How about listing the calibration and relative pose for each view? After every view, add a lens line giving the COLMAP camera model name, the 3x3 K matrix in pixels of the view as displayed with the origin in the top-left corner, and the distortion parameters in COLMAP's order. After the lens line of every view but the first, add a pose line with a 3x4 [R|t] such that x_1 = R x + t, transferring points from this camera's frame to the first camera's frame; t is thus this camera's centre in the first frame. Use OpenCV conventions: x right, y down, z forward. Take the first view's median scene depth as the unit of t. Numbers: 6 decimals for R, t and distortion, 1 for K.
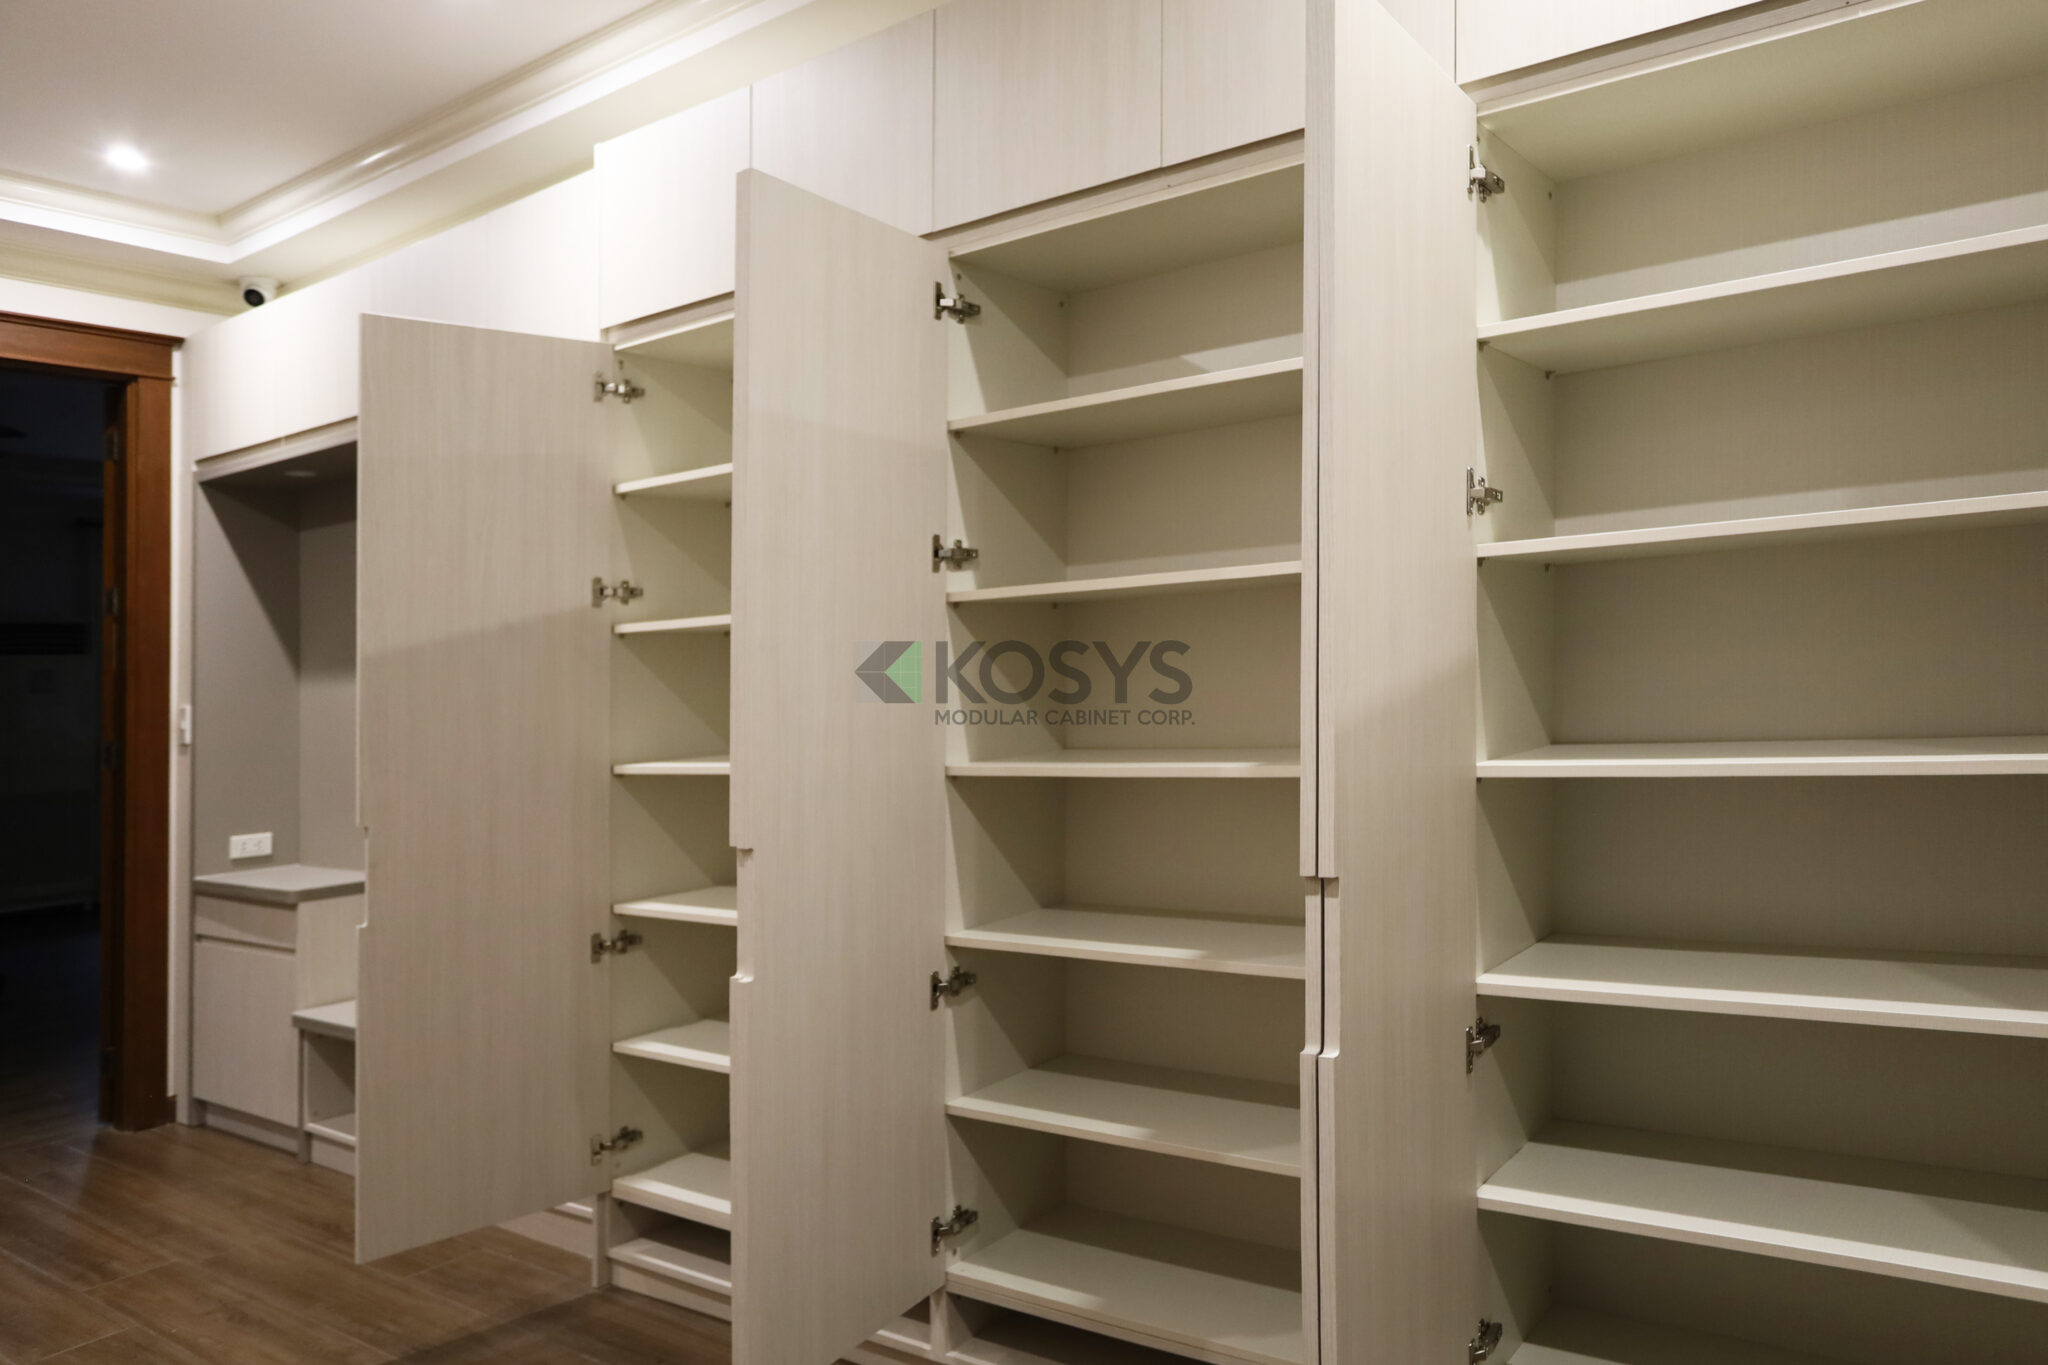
lens RADIAL K [[1363.8, 0, 1028.3], [0, 1363.8, 693.3], [0, 0, 1]] dist [0.017002, -0.003024]
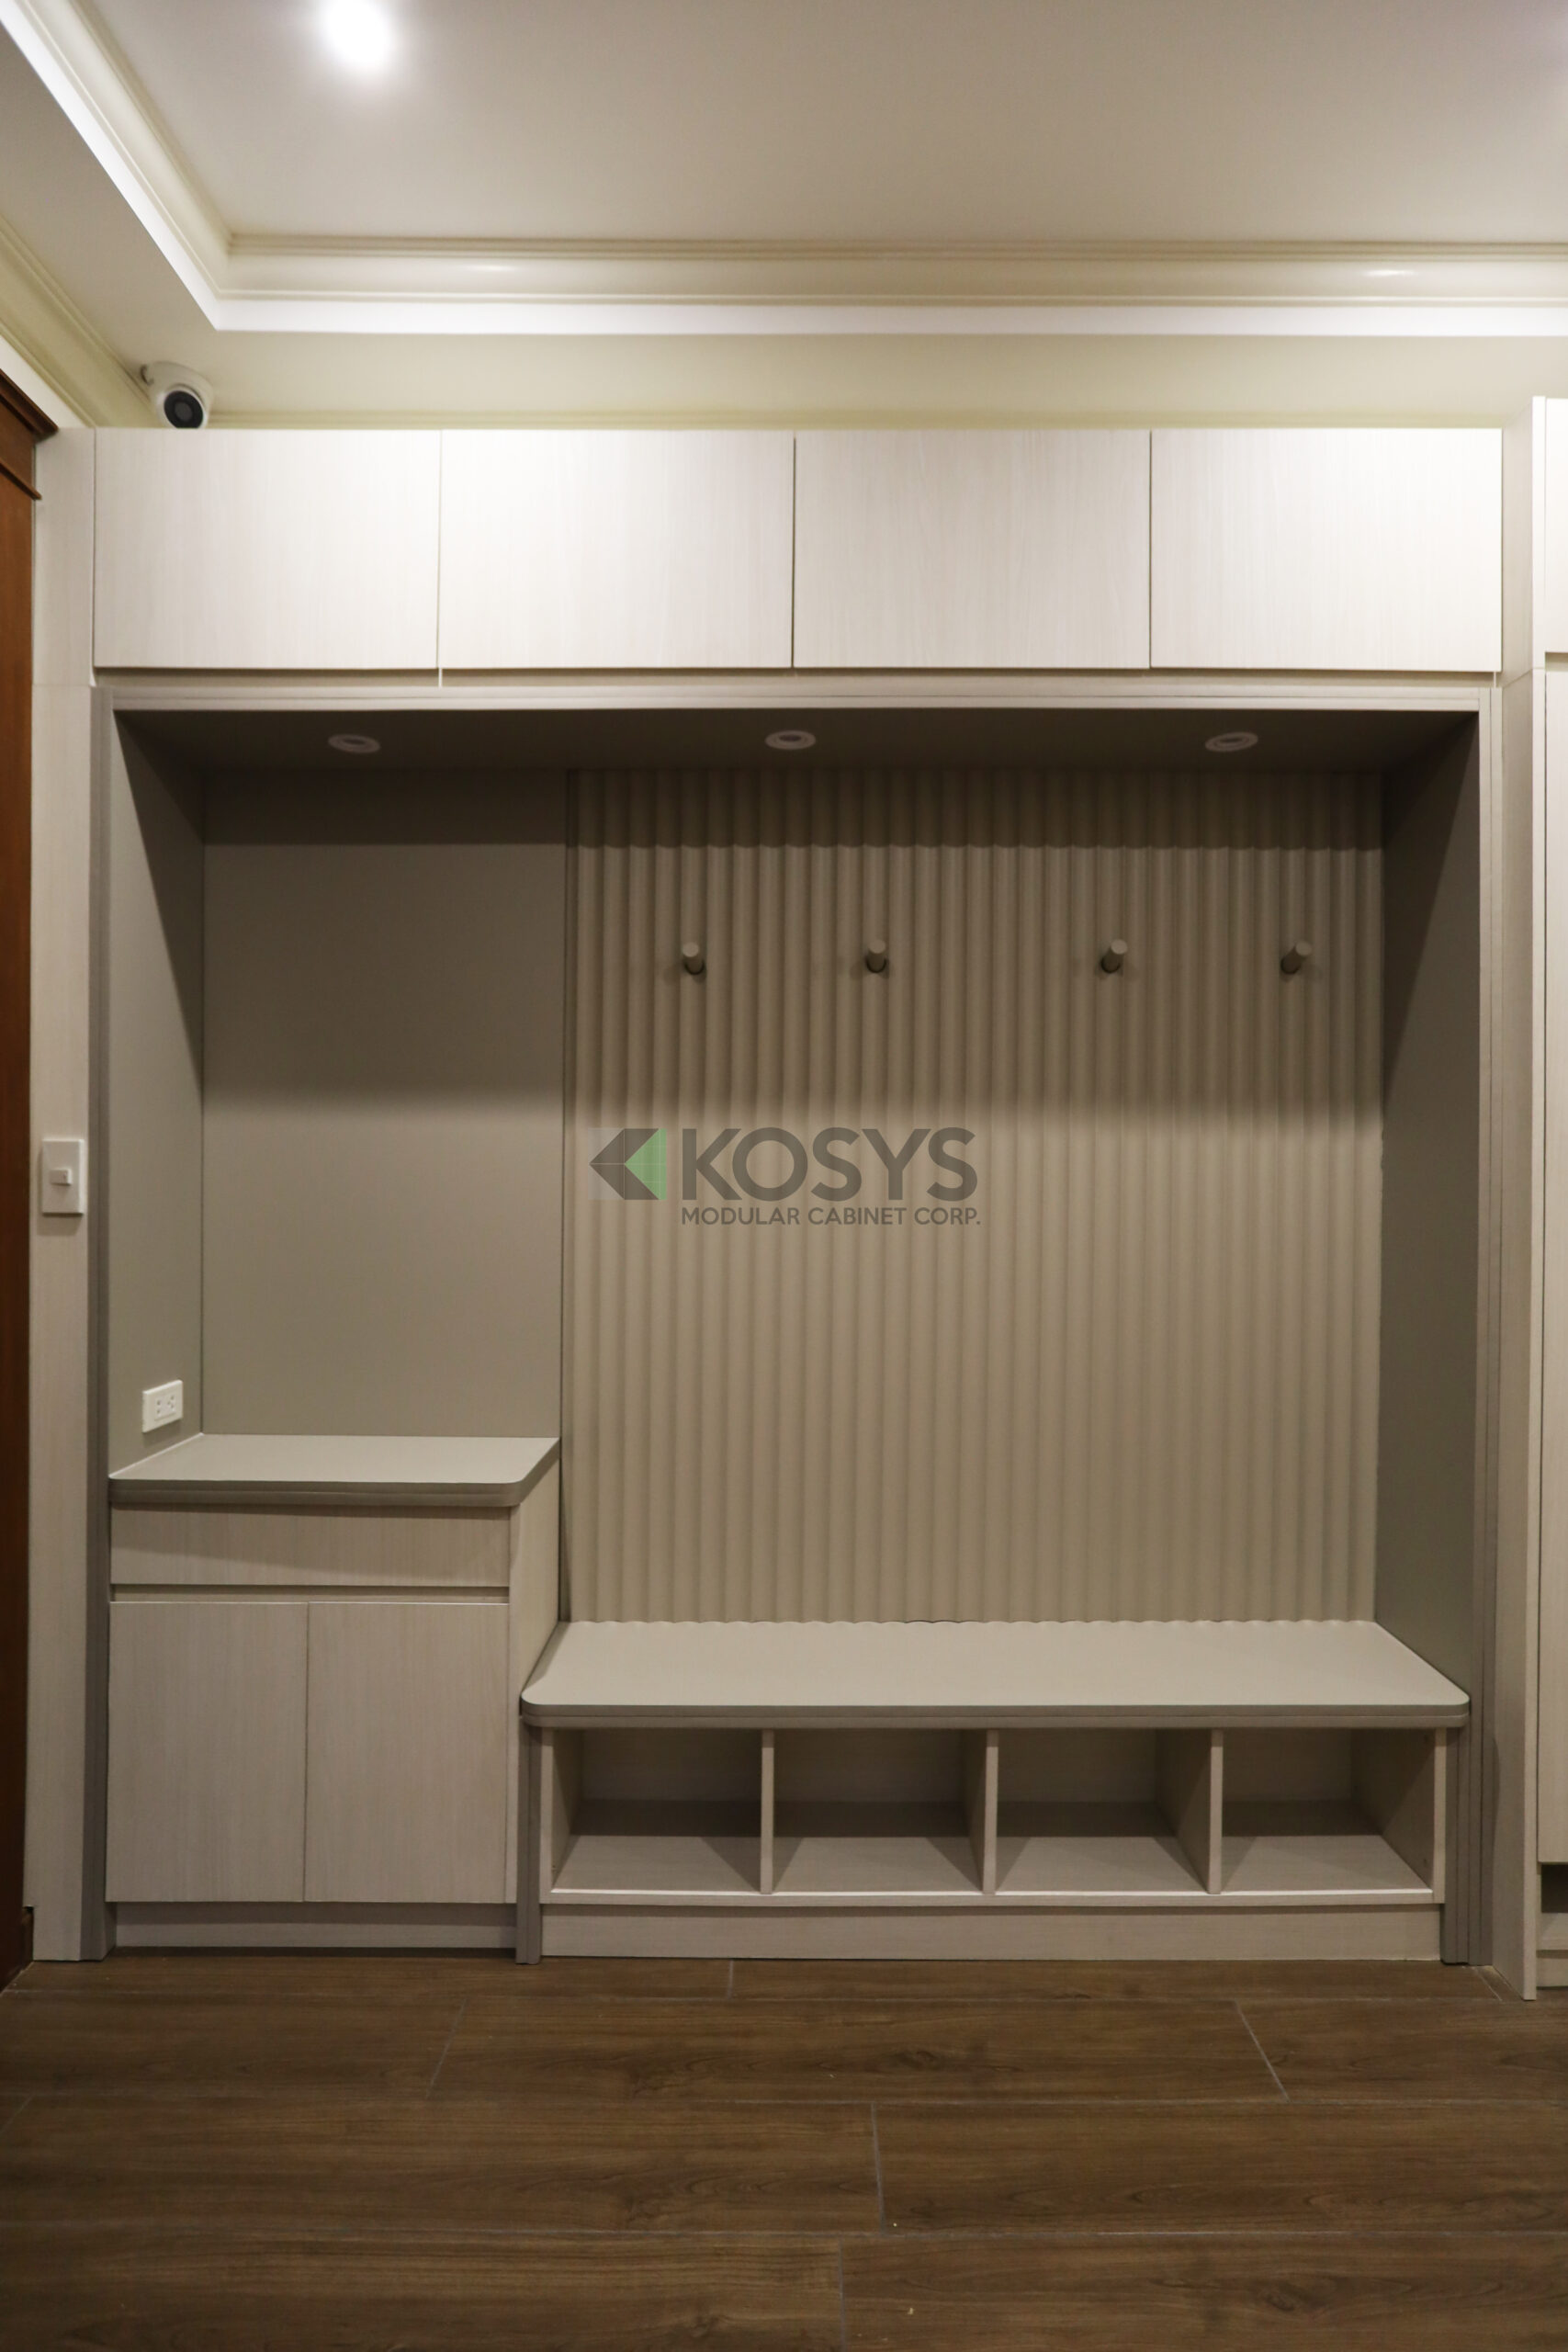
lens RADIAL K [[1192.3, 0, 766.7], [0, 1192.3, 1188.4], [0, 0, 1]] dist [-0.008608, 0.001004]
pose [[0.805380, 0.036735, 0.591619, -0.735303], [-0.035311, 0.999279, -0.013978, 0.027512], [-0.591706, -0.009634, 0.806097, 0.541372]]
